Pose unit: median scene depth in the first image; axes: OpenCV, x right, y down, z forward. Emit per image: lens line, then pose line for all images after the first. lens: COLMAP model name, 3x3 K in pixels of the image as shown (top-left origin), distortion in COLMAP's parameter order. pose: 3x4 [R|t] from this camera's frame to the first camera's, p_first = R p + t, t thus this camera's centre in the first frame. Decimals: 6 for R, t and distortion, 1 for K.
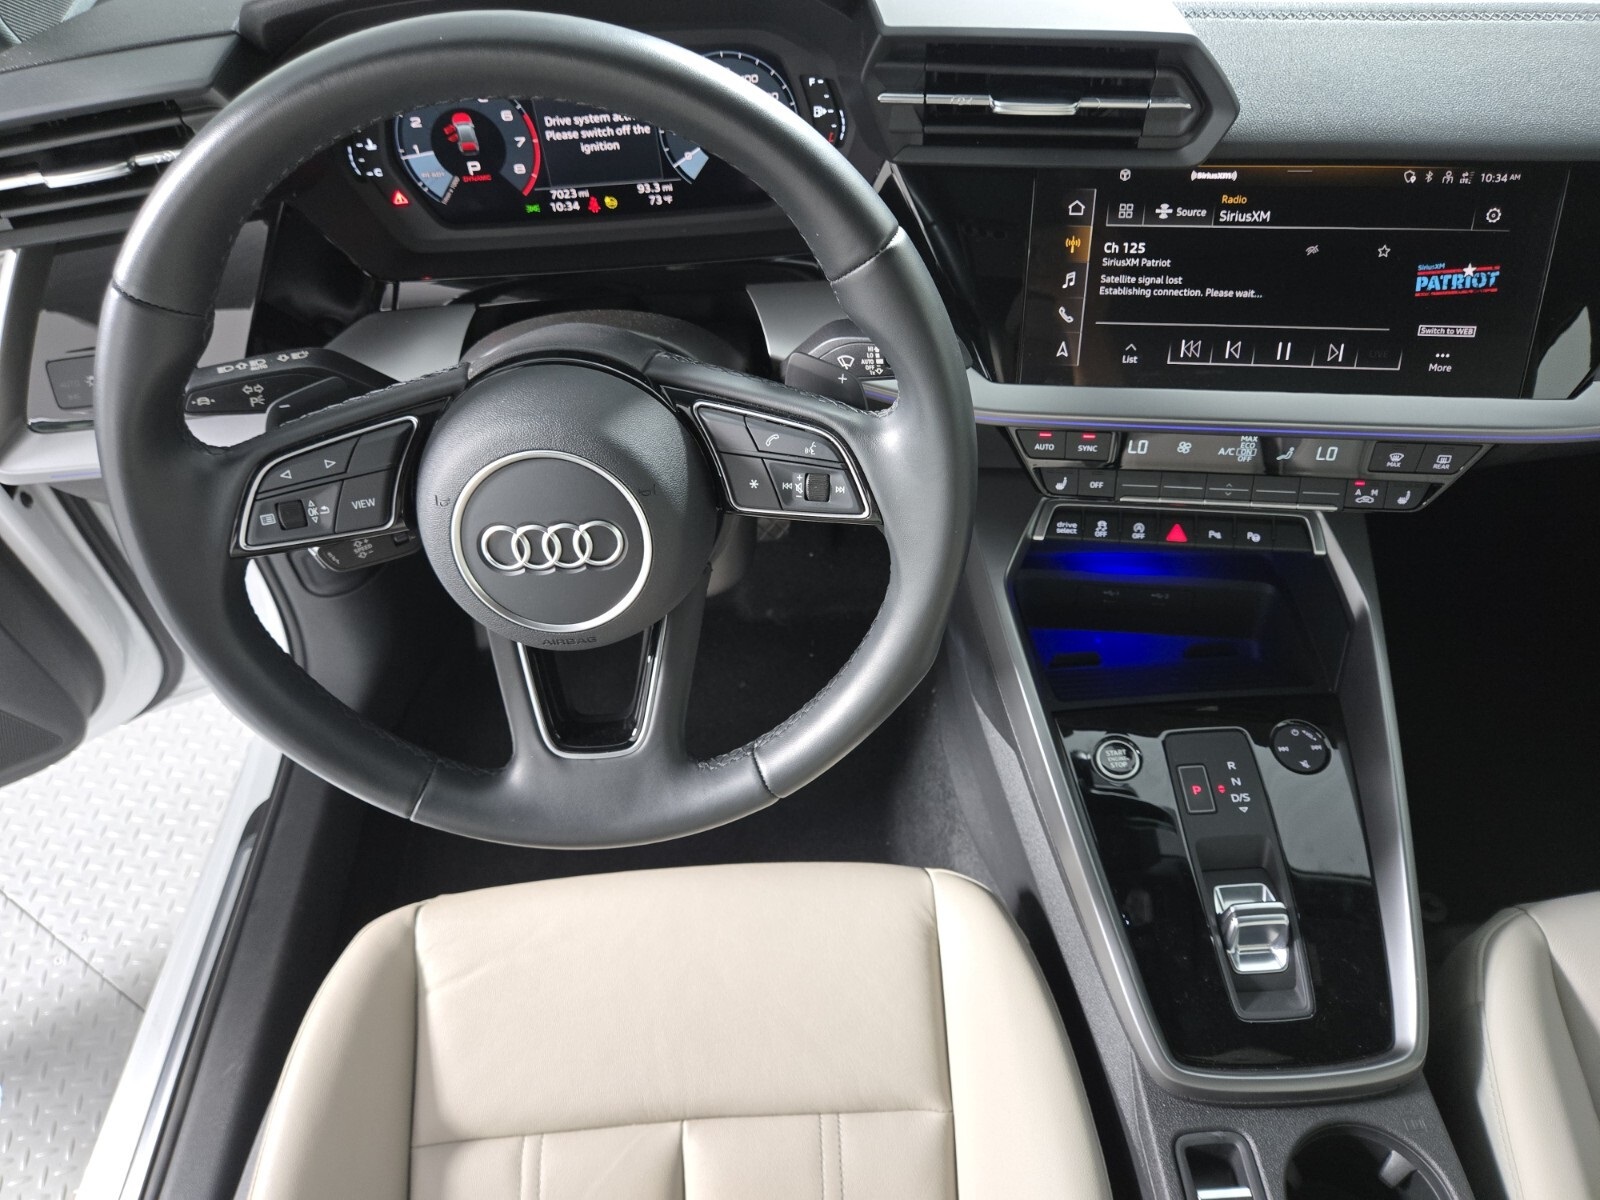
lens RADIAL K [[1029.5, 0, 814.1], [0, 1029.5, 592.0], [0, 0, 1]] dist [0.031061, -0.030896]
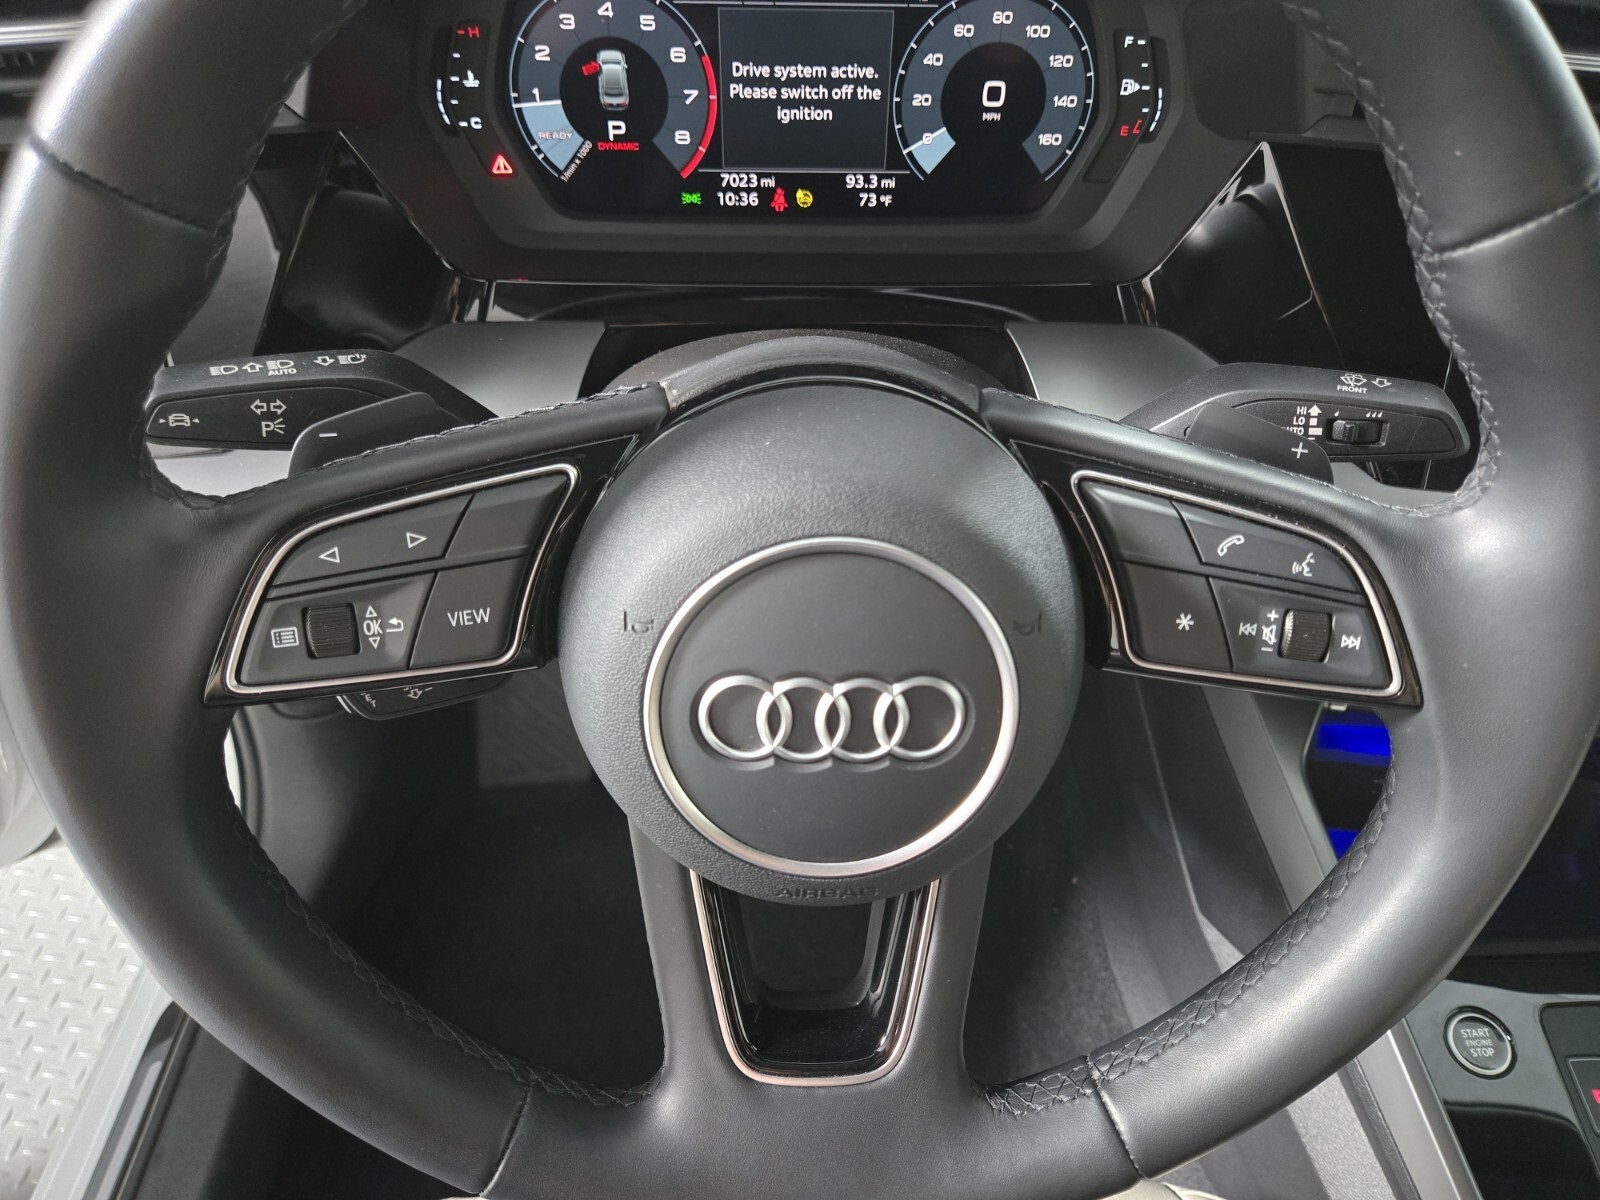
lens RADIAL K [[1029.5, 0, 815.5], [0, 1029.5, 604.6], [0, 0, 1]] dist [0.031061, -0.030896]
pose [[0.997019, 0.059315, 0.049337, -0.222325], [-0.054068, 0.993353, -0.101622, -0.037041], [-0.055037, 0.098652, 0.993599, 0.359610]]
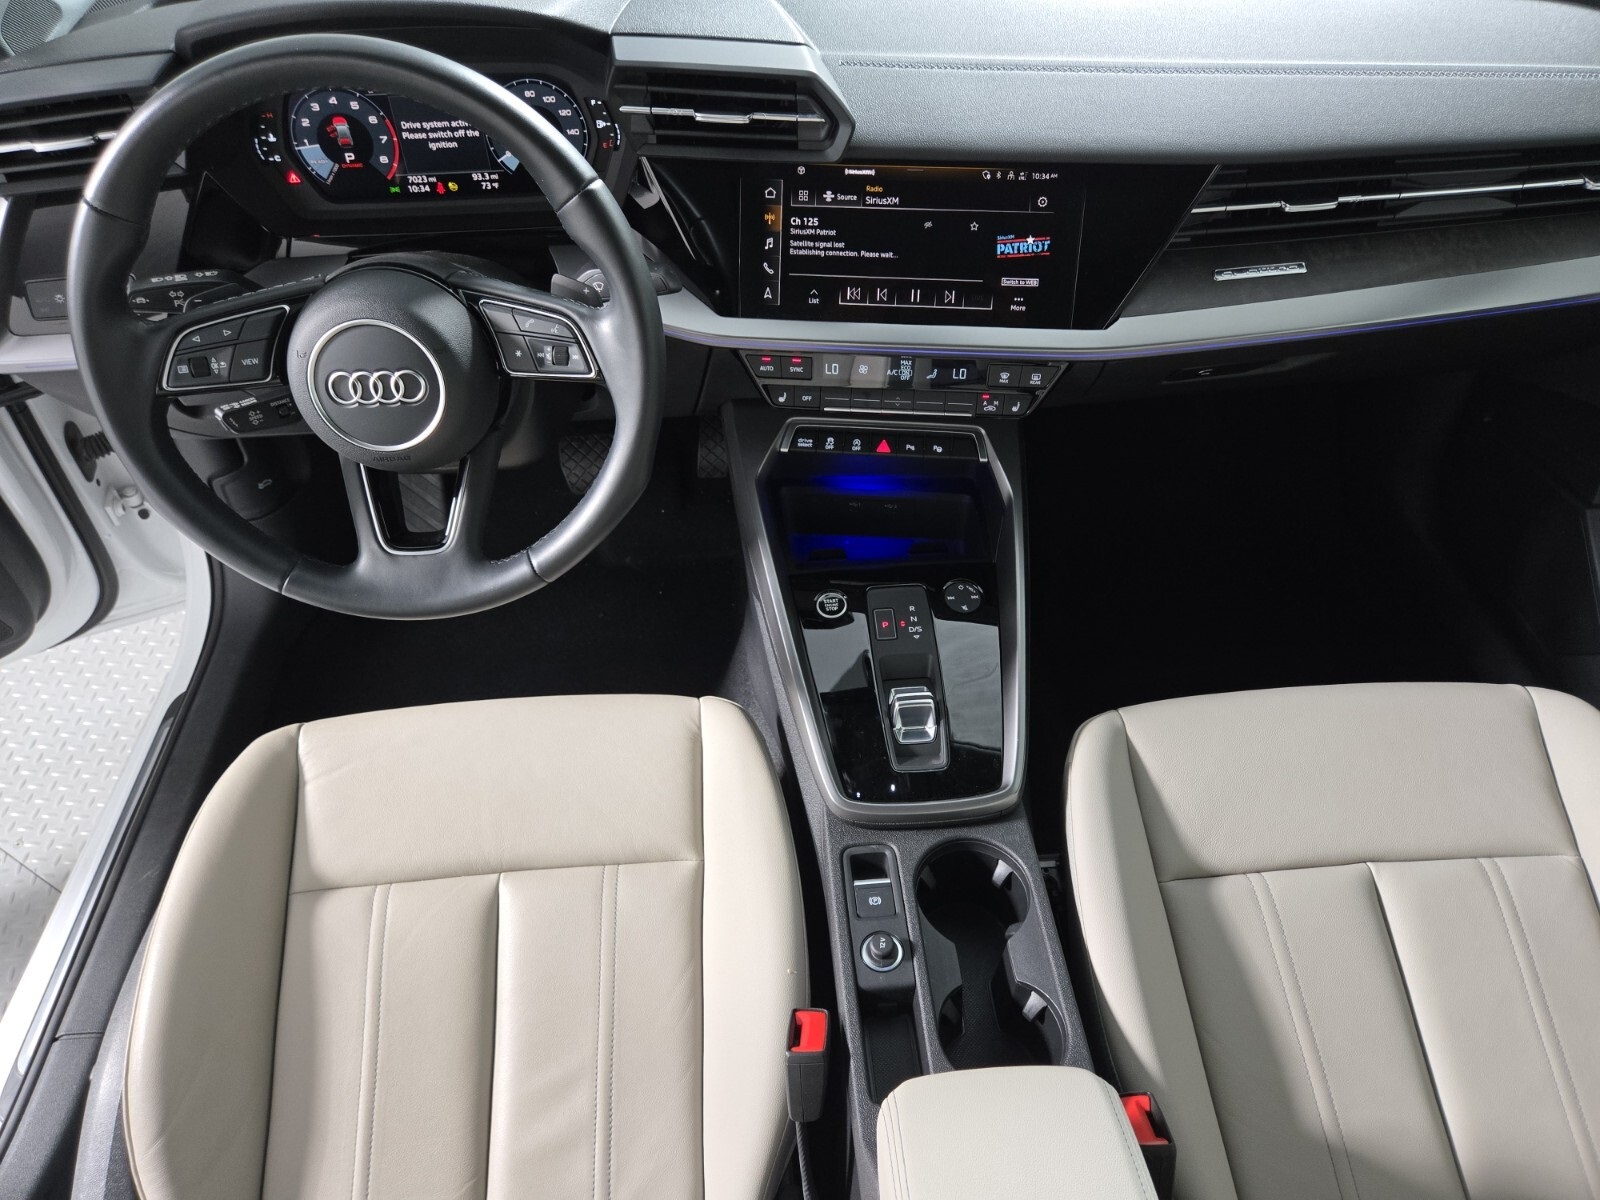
lens RADIAL K [[1029.5, 0, 825.1], [0, 1029.5, 619.3], [0, 0, 1]] dist [0.031061, -0.030896]
pose [[0.998582, 0.006238, 0.052871, 0.242387], [-0.004154, 0.999214, -0.039423, 0.264826], [-0.053075, 0.039147, 0.997823, -0.397805]]
